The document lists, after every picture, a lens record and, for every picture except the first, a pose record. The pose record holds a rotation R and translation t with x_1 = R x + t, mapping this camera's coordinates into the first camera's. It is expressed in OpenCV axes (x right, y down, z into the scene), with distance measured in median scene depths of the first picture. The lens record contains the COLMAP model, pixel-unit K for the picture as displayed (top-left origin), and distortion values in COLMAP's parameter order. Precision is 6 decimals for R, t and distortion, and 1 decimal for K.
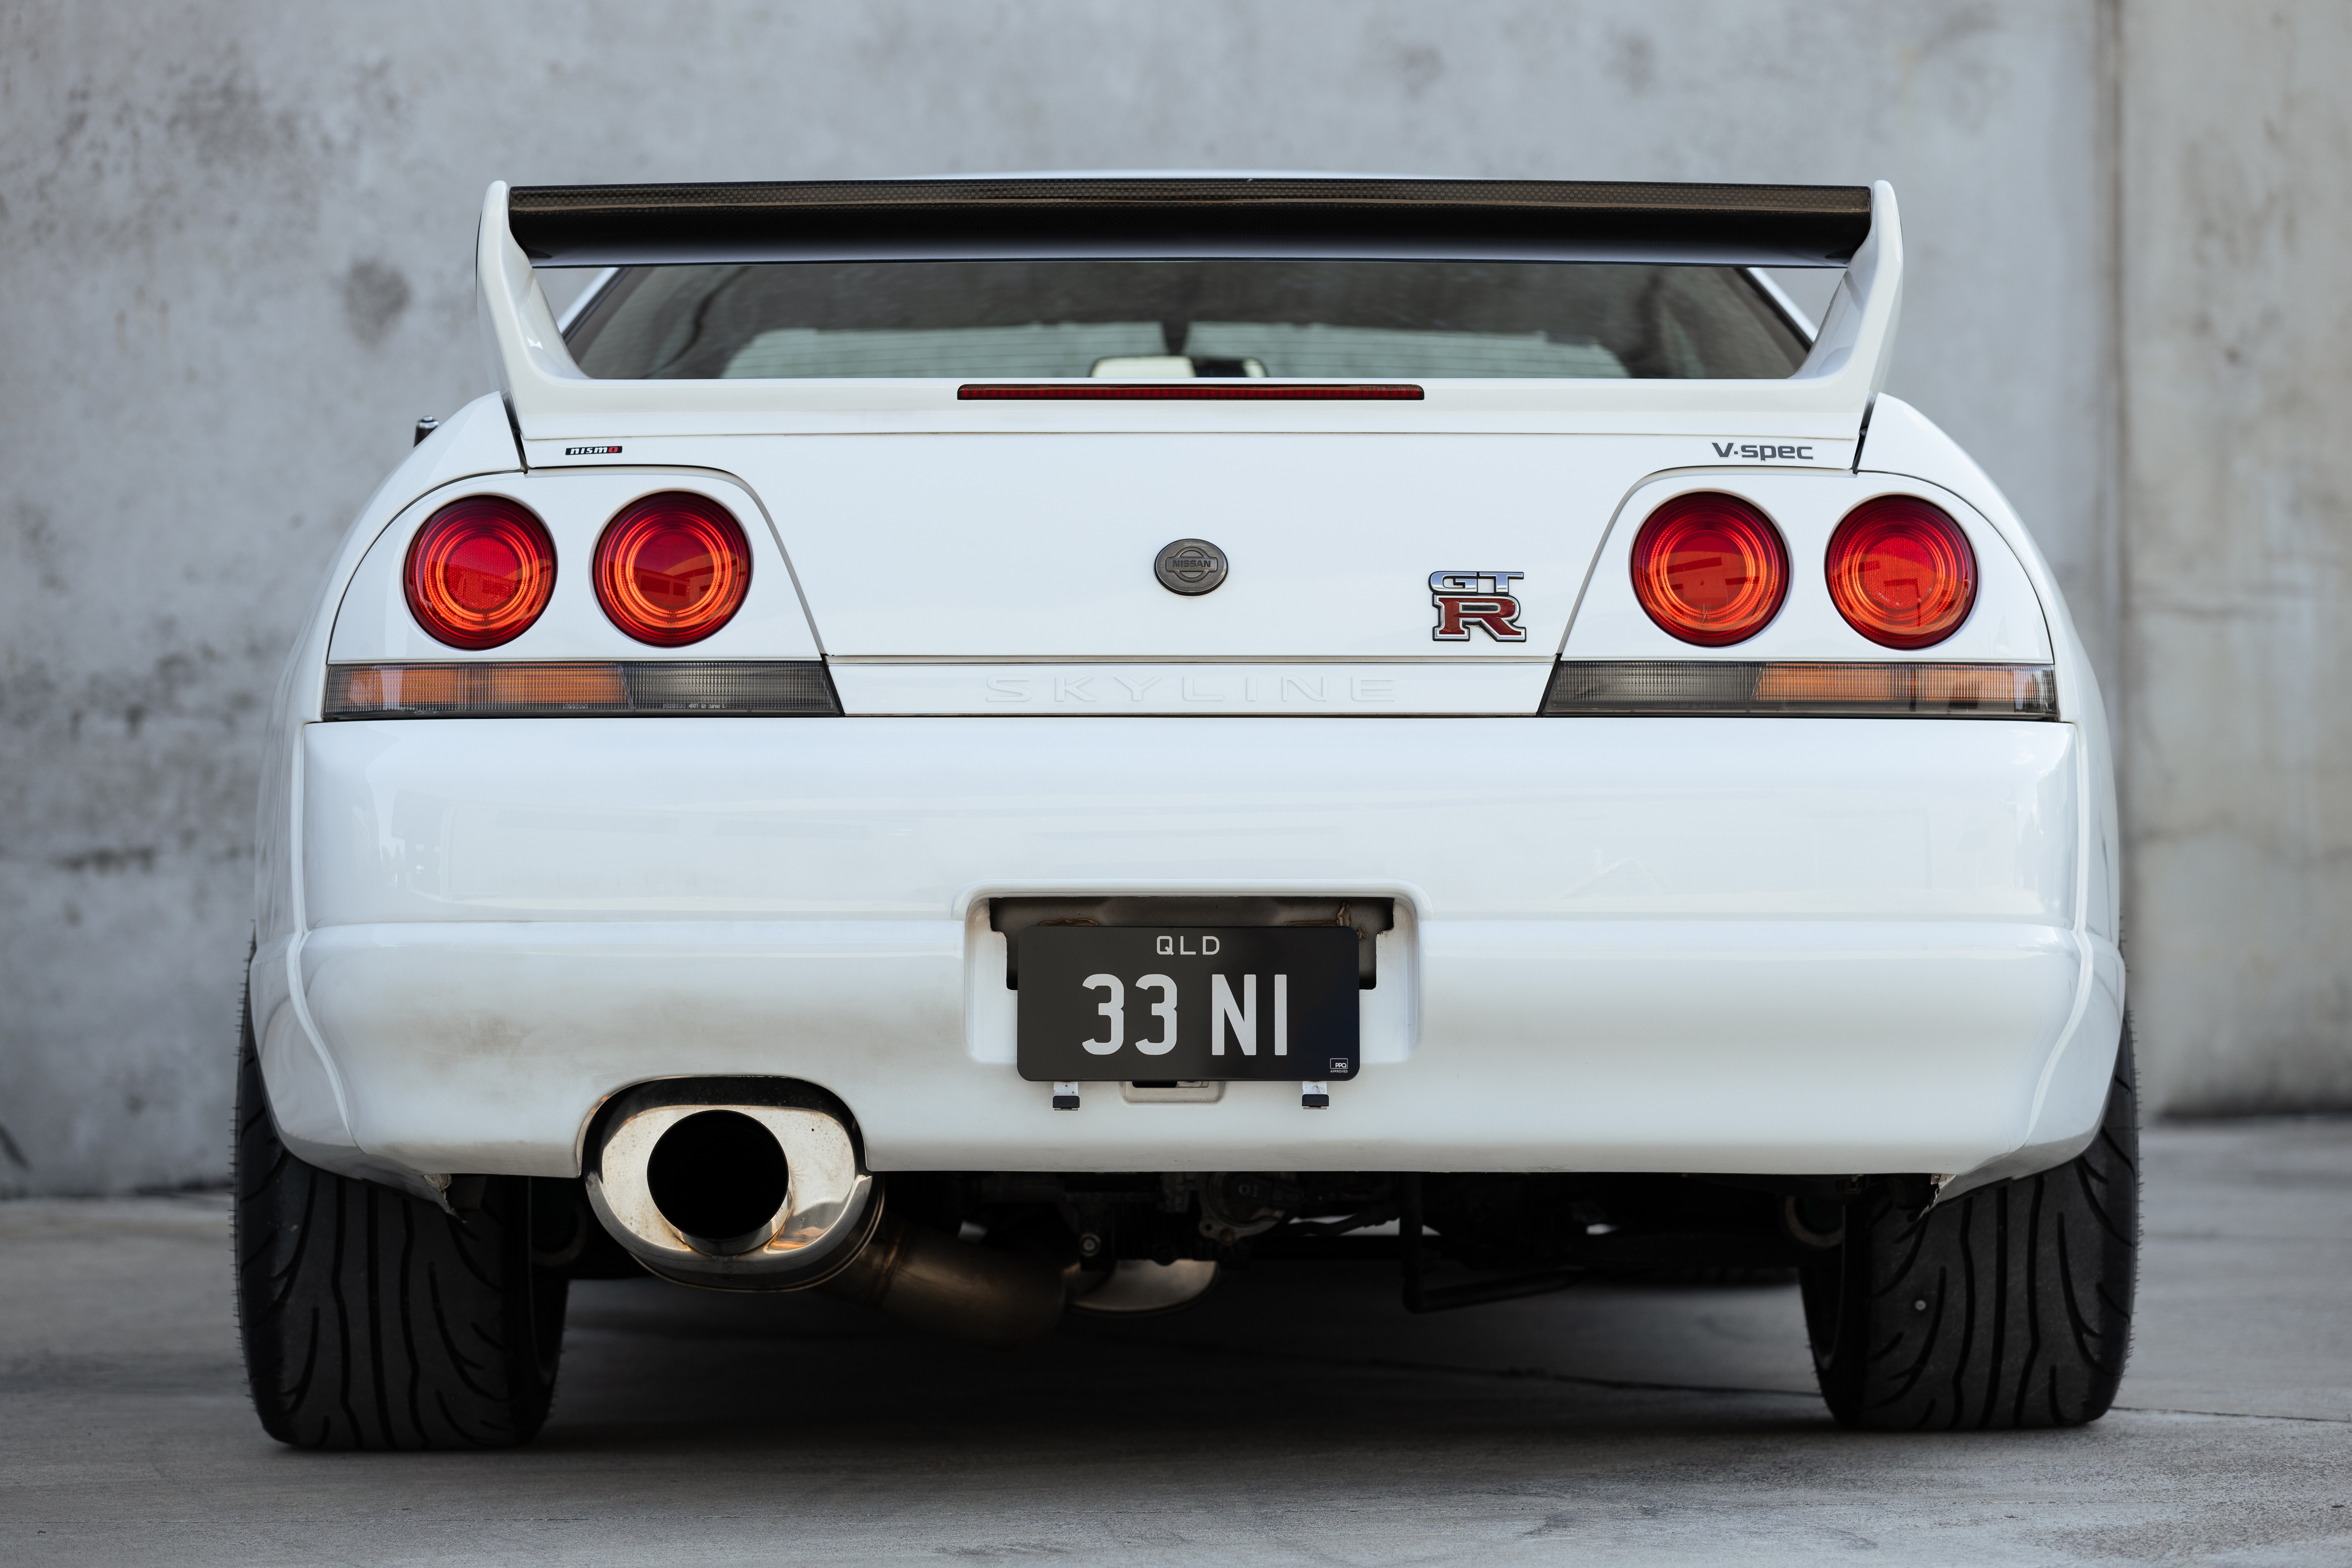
lens RADIAL K [[6661.4, 0, 1223.3], [0, 6661.4, 828.5], [0, 0, 1]] dist [0.113181, -2.031145]
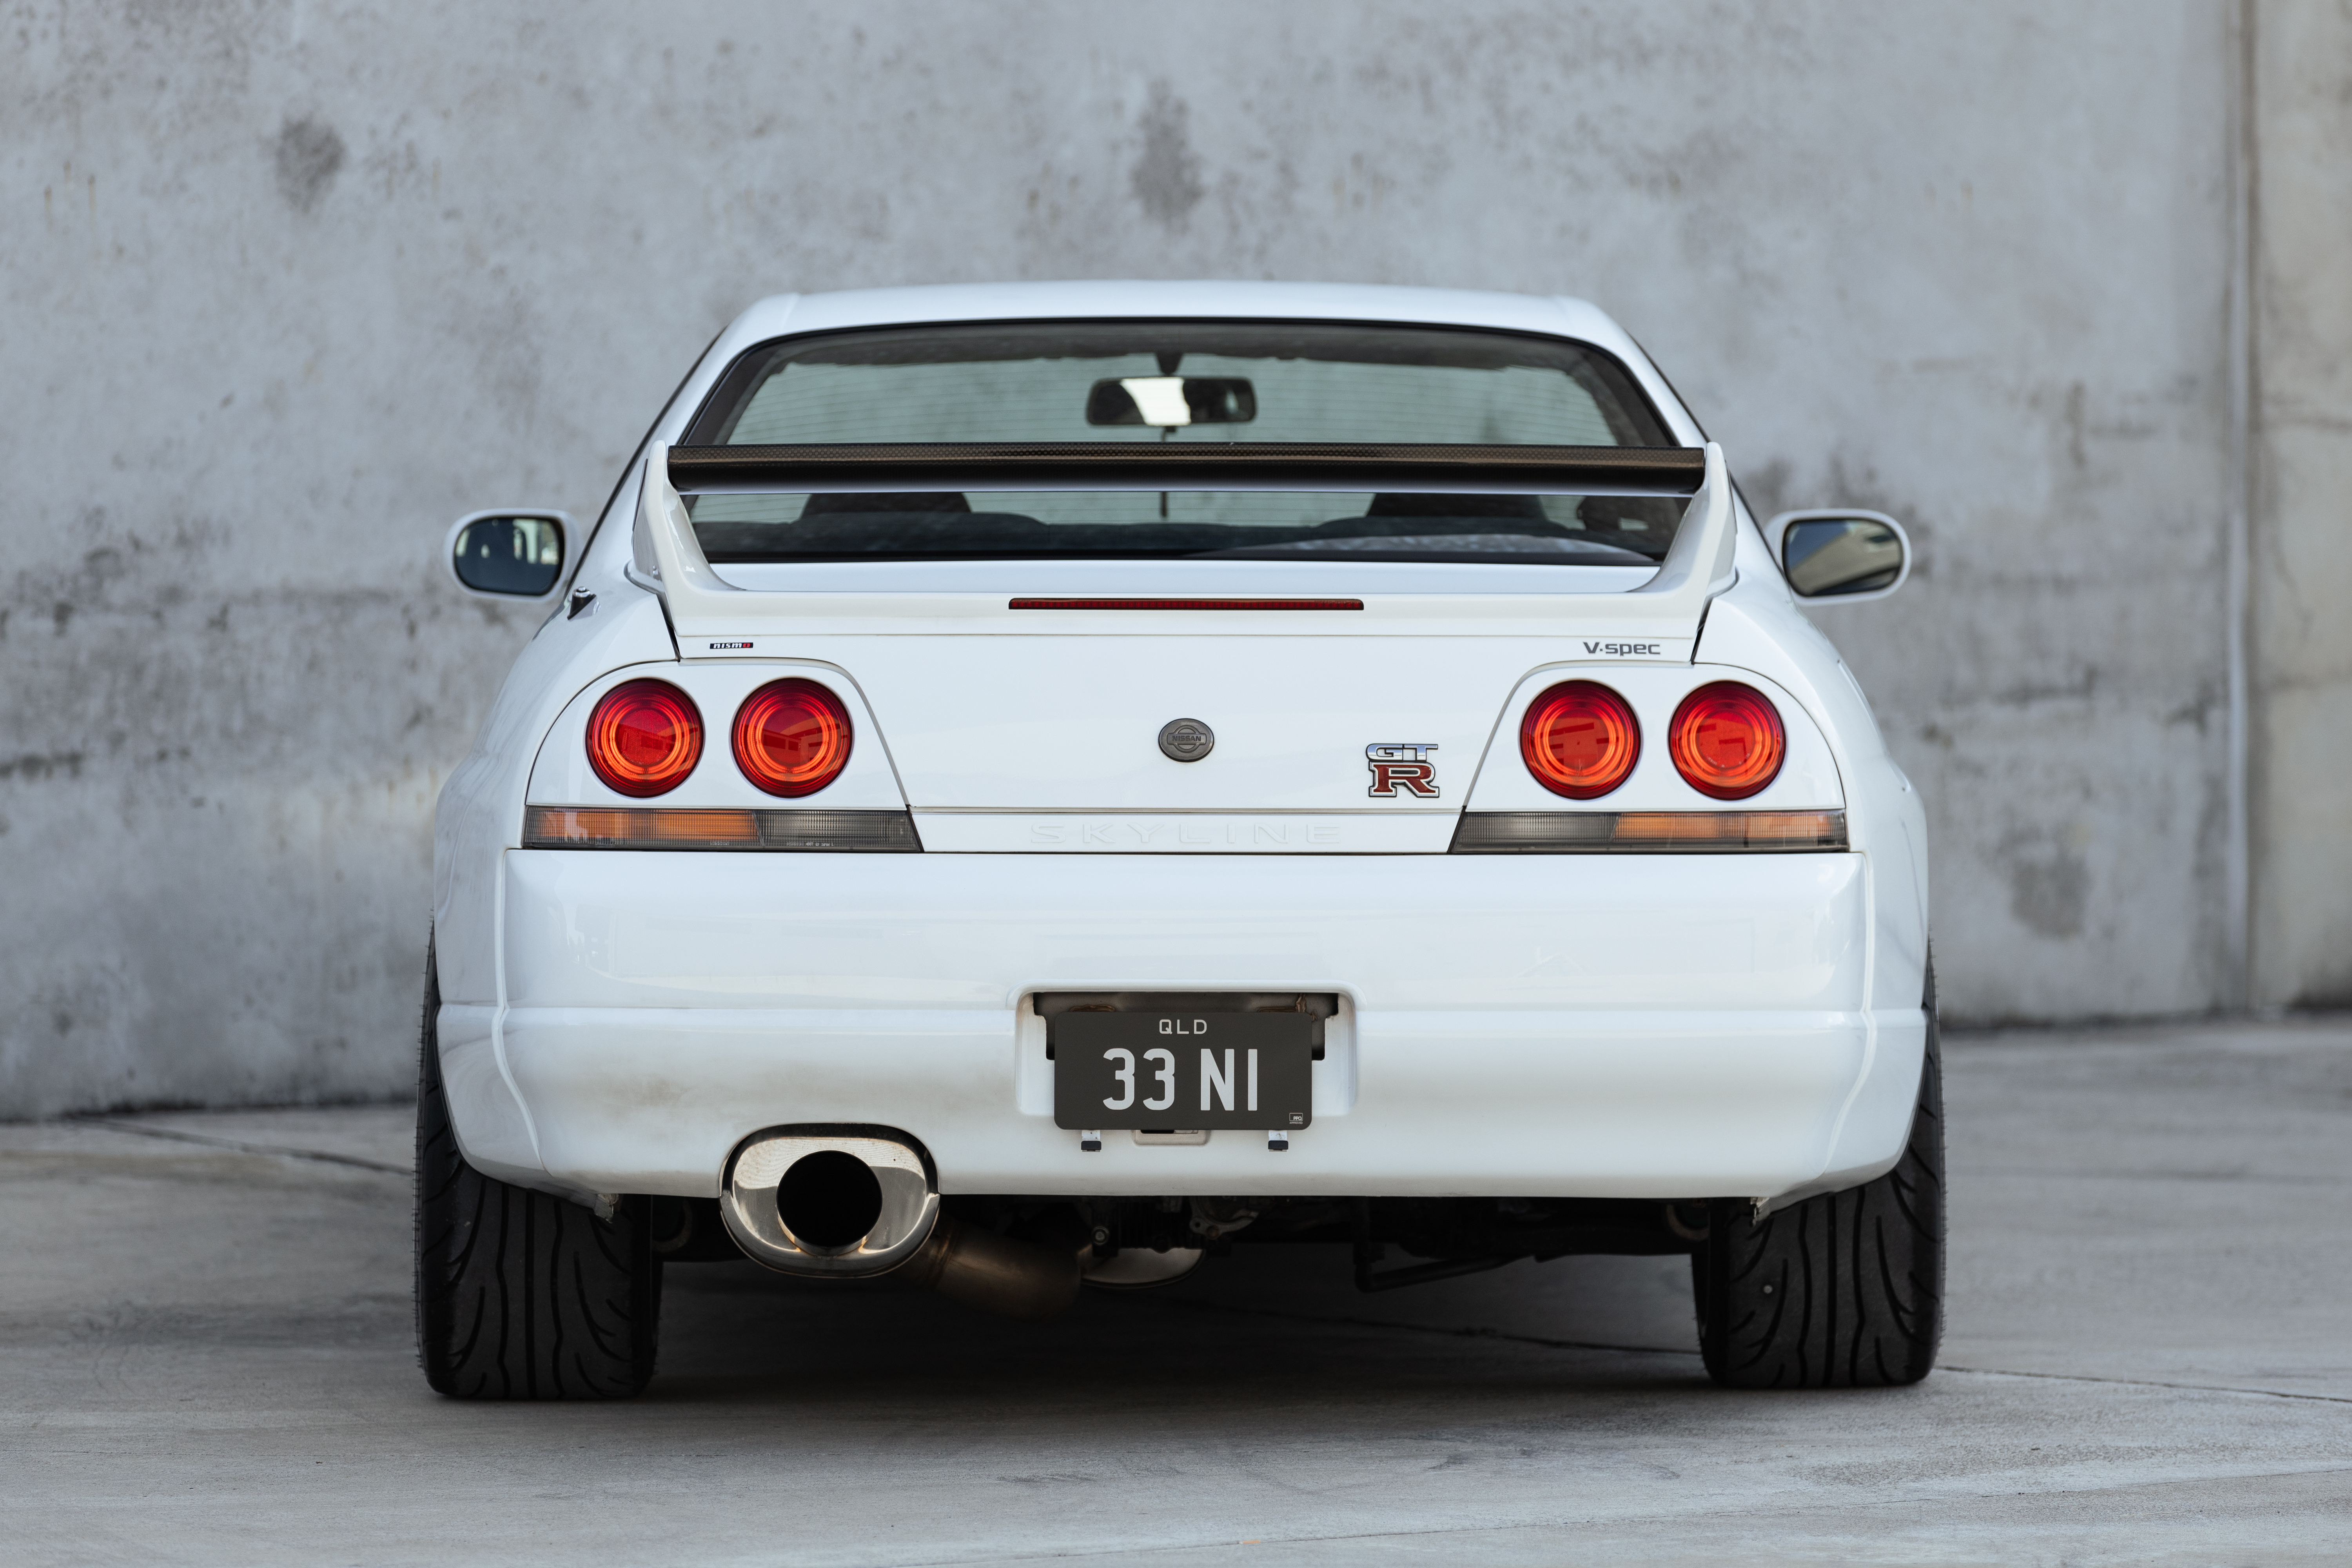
lens RADIAL K [[12756.2, 0, 1175.6], [0, 12756.2, 1077.8], [0, 0, 1]] dist [-0.293791, 4.605347]
pose [[0.999989, 0.003111, -0.003592, 0.002349], [-0.002847, 0.997443, 0.071403, -0.151265], [0.003805, -0.071392, 0.997441, -1.509260]]
